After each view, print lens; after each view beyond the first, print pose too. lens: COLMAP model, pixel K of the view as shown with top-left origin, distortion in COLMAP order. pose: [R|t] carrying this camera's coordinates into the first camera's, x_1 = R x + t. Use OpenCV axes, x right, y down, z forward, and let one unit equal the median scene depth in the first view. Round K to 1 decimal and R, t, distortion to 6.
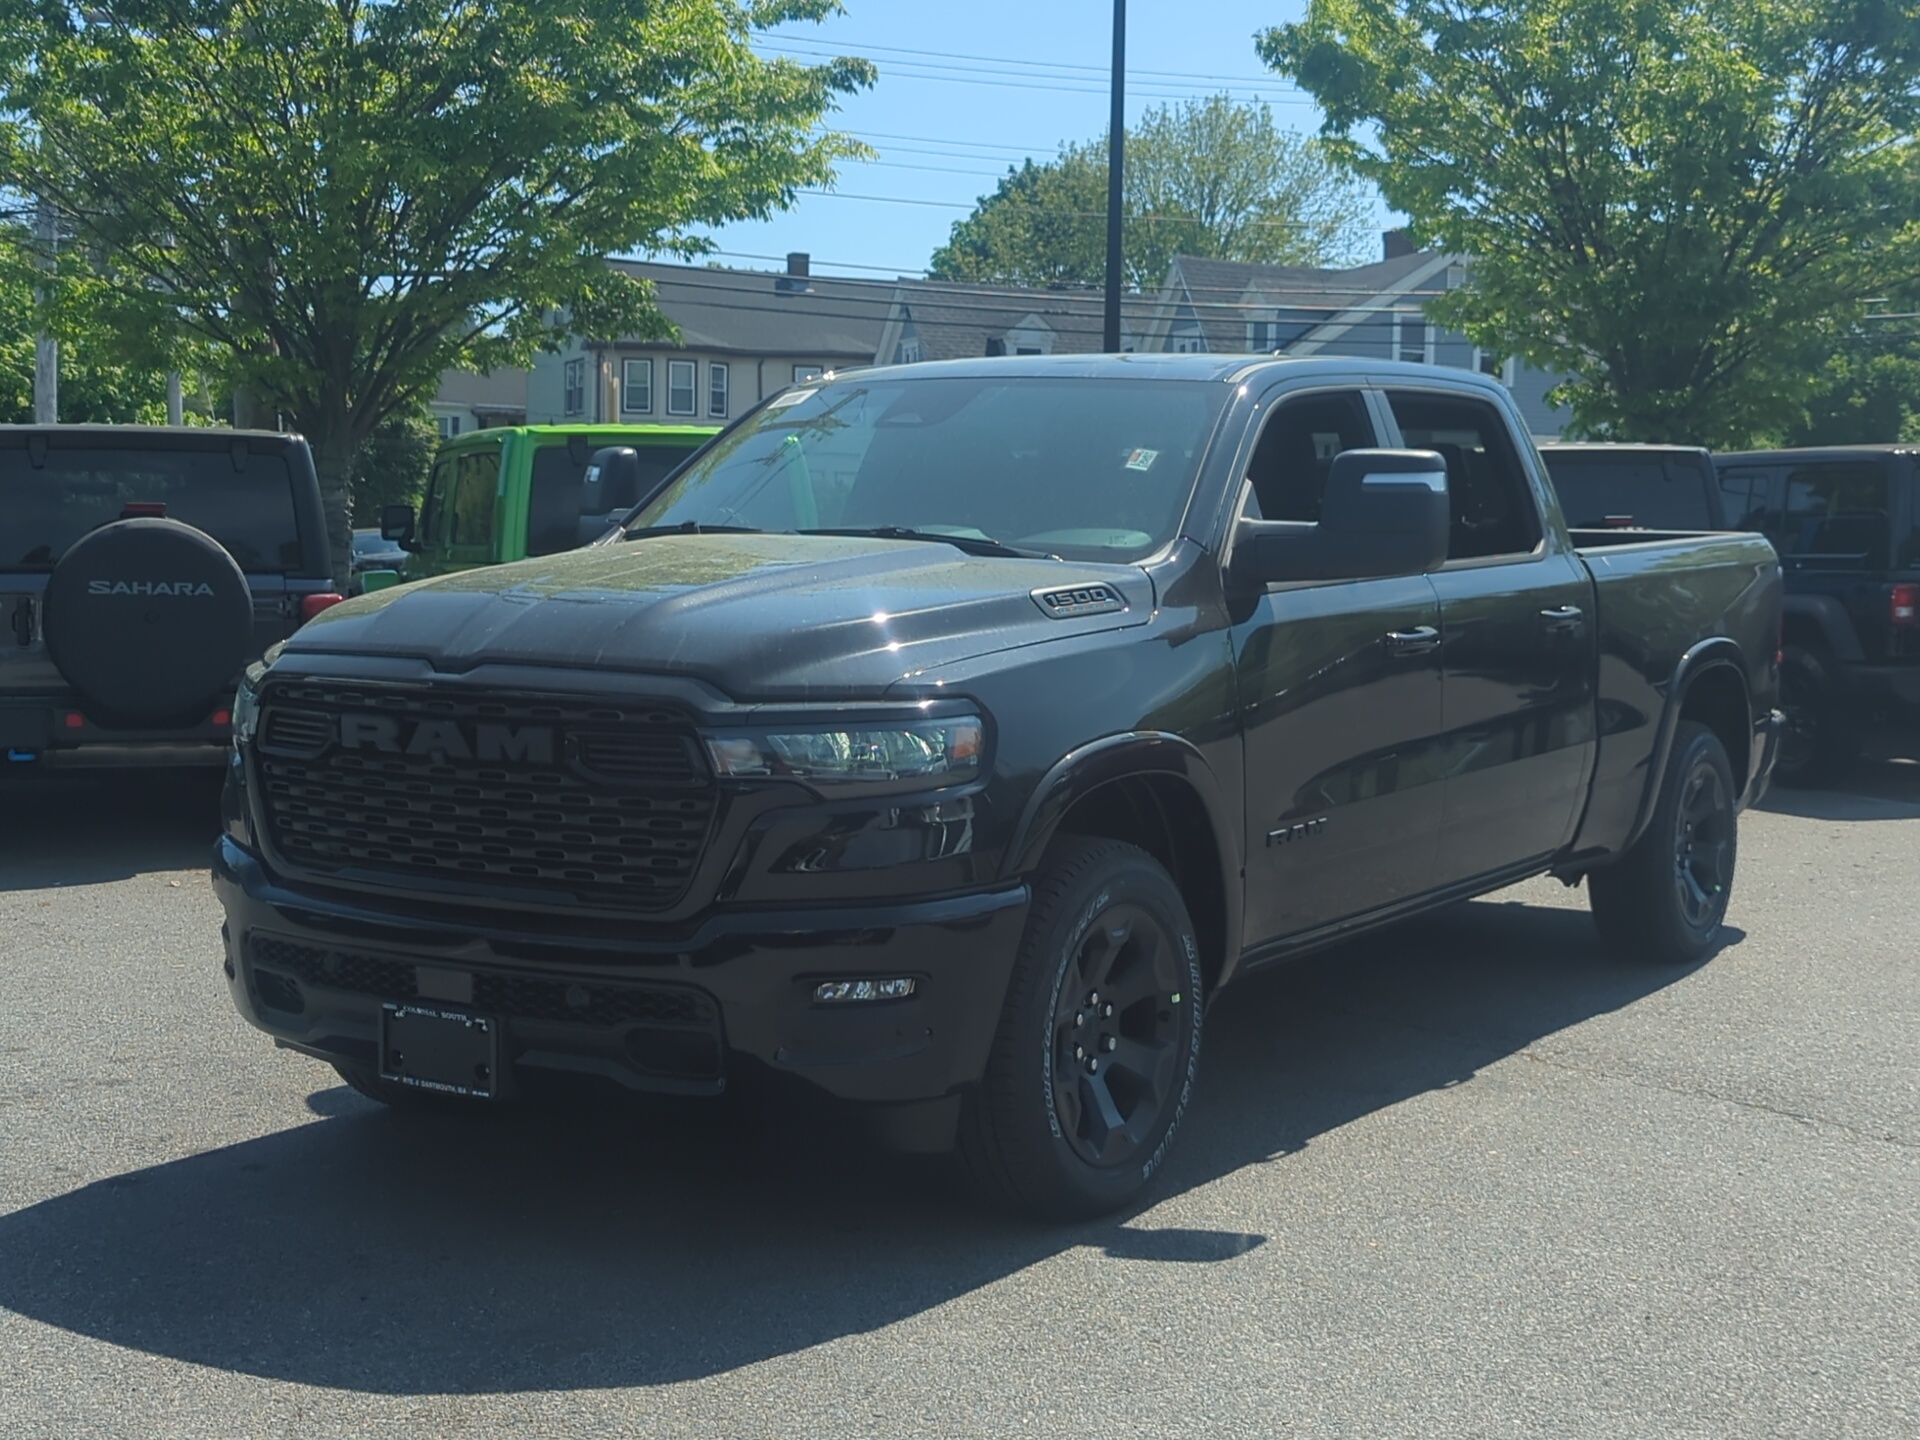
lens RADIAL K [[2651.5, 0, 957.0], [0, 2651.5, 720.0], [0, 0, 1]] dist [0.023849, -0.048837]
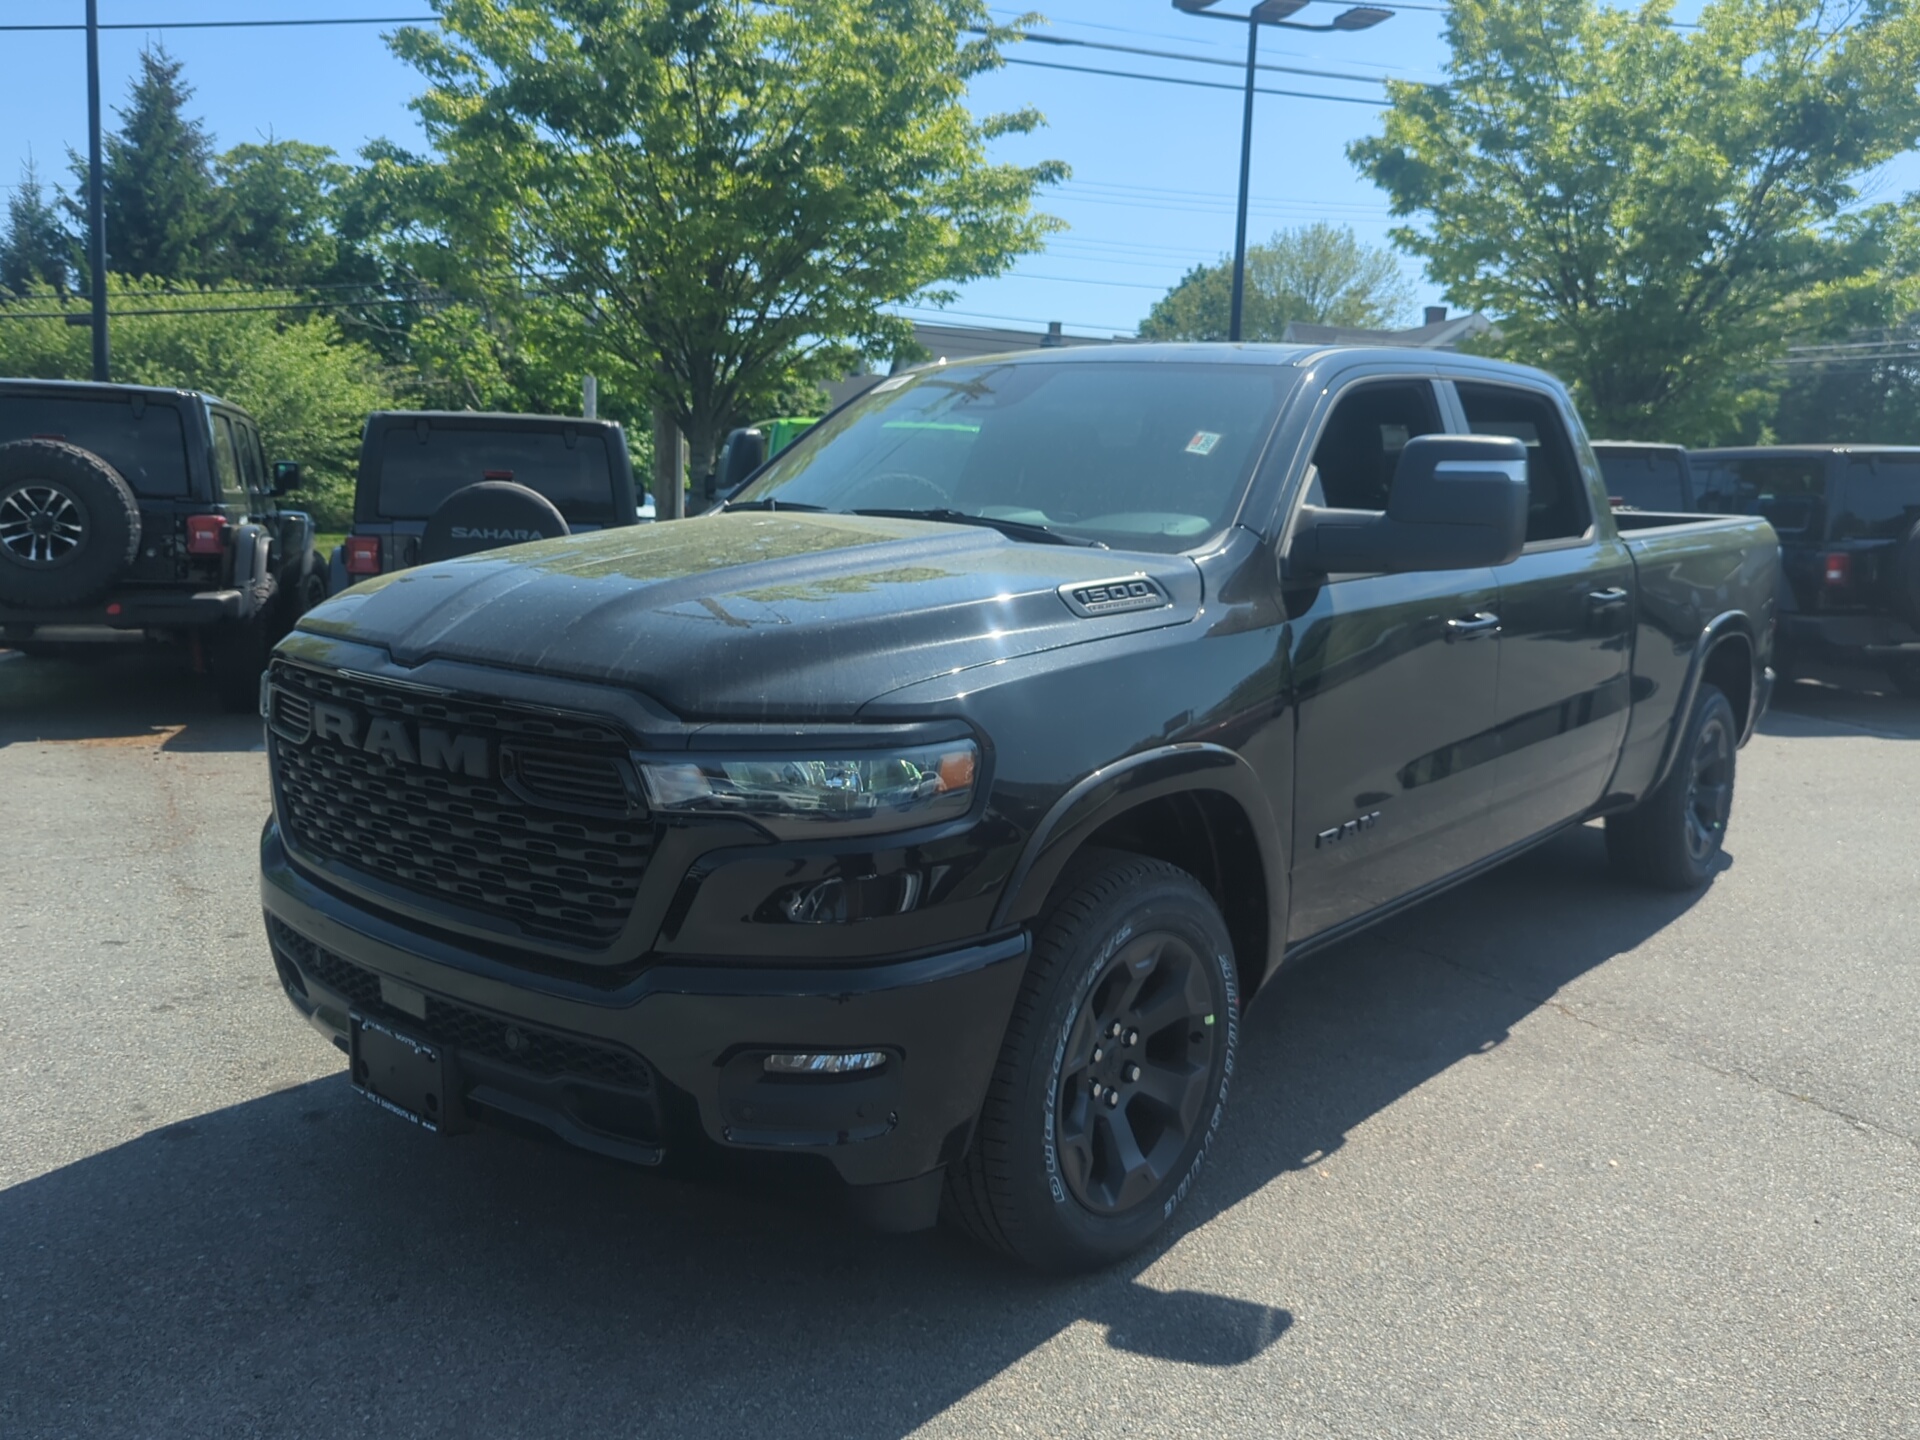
lens RADIAL K [[1572.9, 0, 959.4], [0, 1572.9, 714.3], [0, 0, 1]] dist [0.006378, -0.002365]
pose [[0.992760, 0.033197, -0.115437, 0.050949], [-0.025087, 0.997160, 0.071010, -0.037487], [0.117466, -0.067600, 0.990773, 0.408013]]
